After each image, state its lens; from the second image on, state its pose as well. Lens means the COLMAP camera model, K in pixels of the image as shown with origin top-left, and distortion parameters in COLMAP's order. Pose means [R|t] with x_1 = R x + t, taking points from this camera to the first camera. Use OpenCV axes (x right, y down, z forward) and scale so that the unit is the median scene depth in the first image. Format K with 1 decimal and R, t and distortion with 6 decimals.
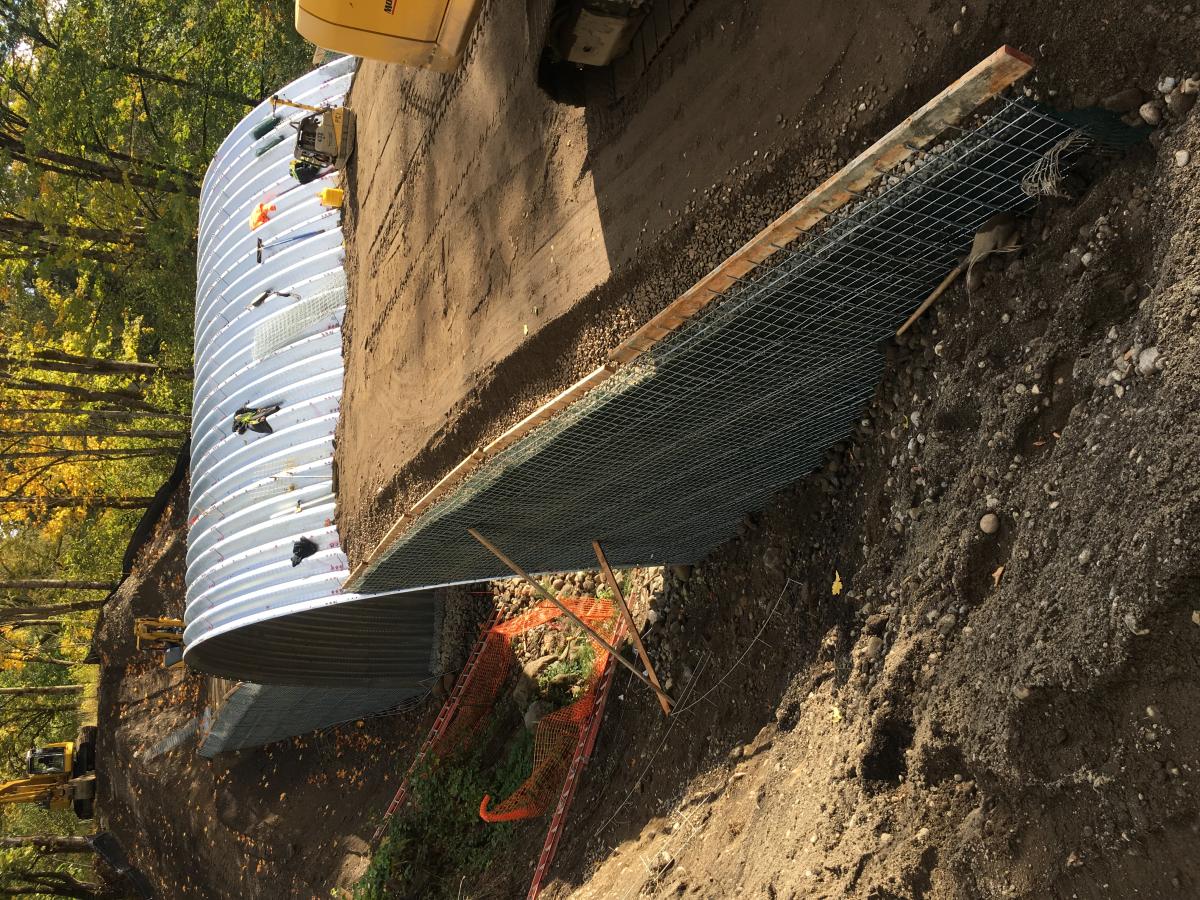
lens RADIAL K [[1011.6, 0, 600.0], [0, 1011.6, 450.0], [0, 0, 1]] dist [0.054959, -0.075089]
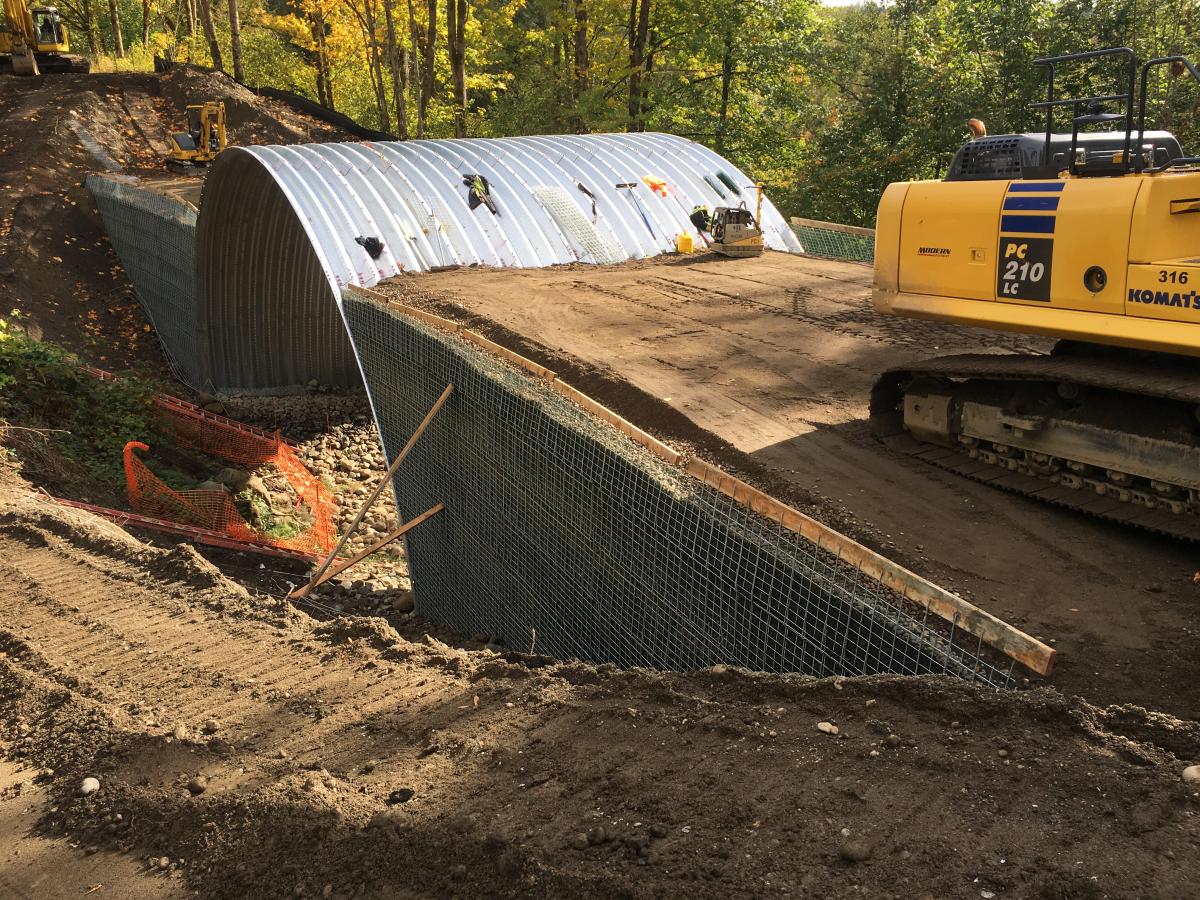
lens RADIAL K [[1011.6, 0, 600.0], [0, 1011.6, 450.0], [0, 0, 1]] dist [0.054959, -0.075089]
pose [[0.150522, 0.986197, -0.068990, 0.024233], [-0.971549, 0.134657, -0.194833, 0.087907], [-0.182854, 0.096353, 0.978407, -0.056522]]
